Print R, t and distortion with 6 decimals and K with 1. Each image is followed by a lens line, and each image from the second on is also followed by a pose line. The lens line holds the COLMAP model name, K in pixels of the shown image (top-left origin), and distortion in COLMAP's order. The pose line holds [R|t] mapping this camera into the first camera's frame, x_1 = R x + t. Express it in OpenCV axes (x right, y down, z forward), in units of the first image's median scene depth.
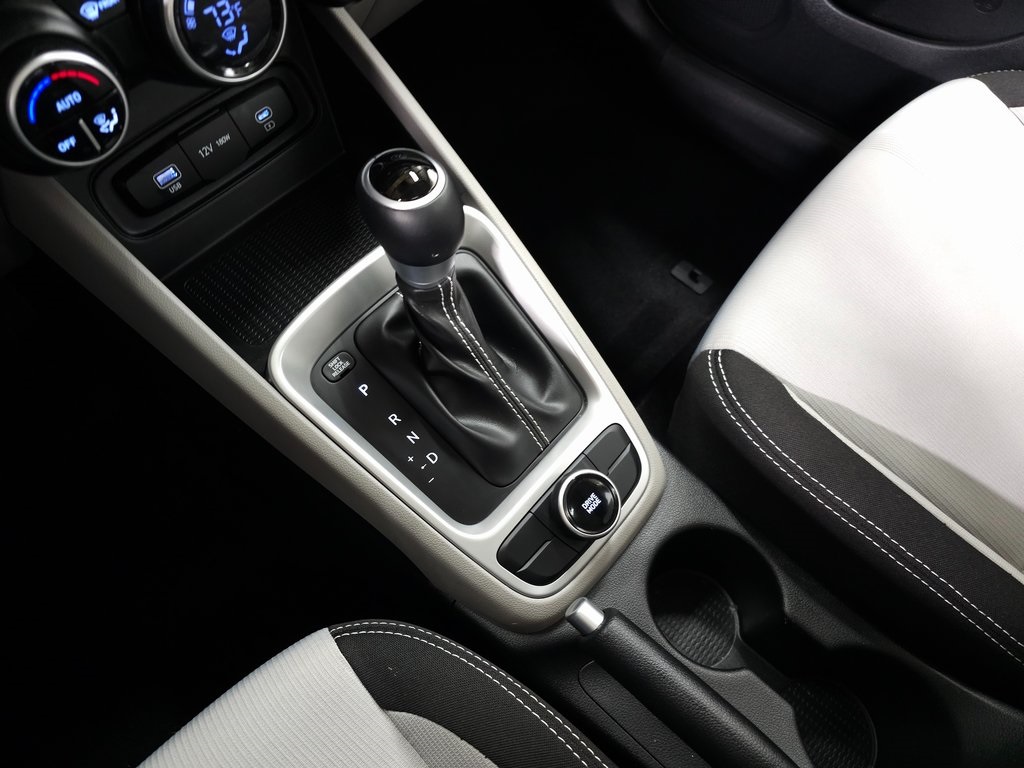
lens RADIAL K [[747.1, 0, 536.8], [0, 747.1, 403.3], [0, 0, 1]] dist [0.044069, -0.047448]
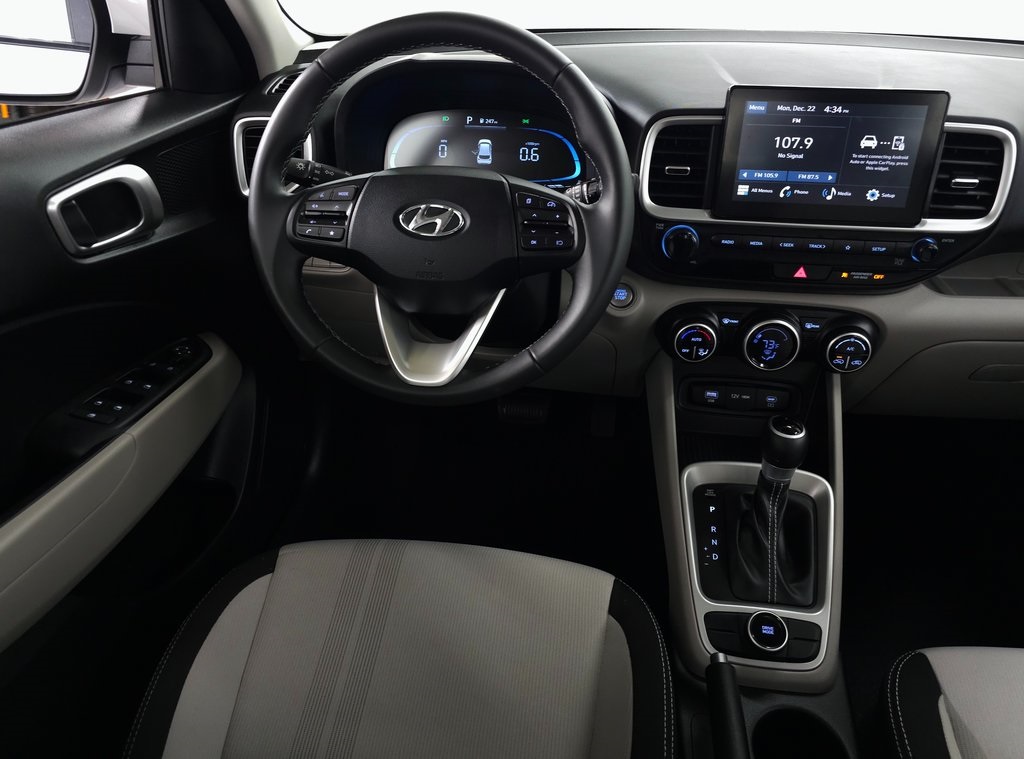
lens RADIAL K [[747.1, 0, 506.7], [0, 747.1, 380.1], [0, 0, 1]] dist [0.044069, -0.047448]
pose [[0.564791, 0.441721, -0.697061, 0.769380], [-0.719708, 0.676944, -0.154167, 0.497724], [0.403772, 0.588753, 0.700242, -0.885645]]
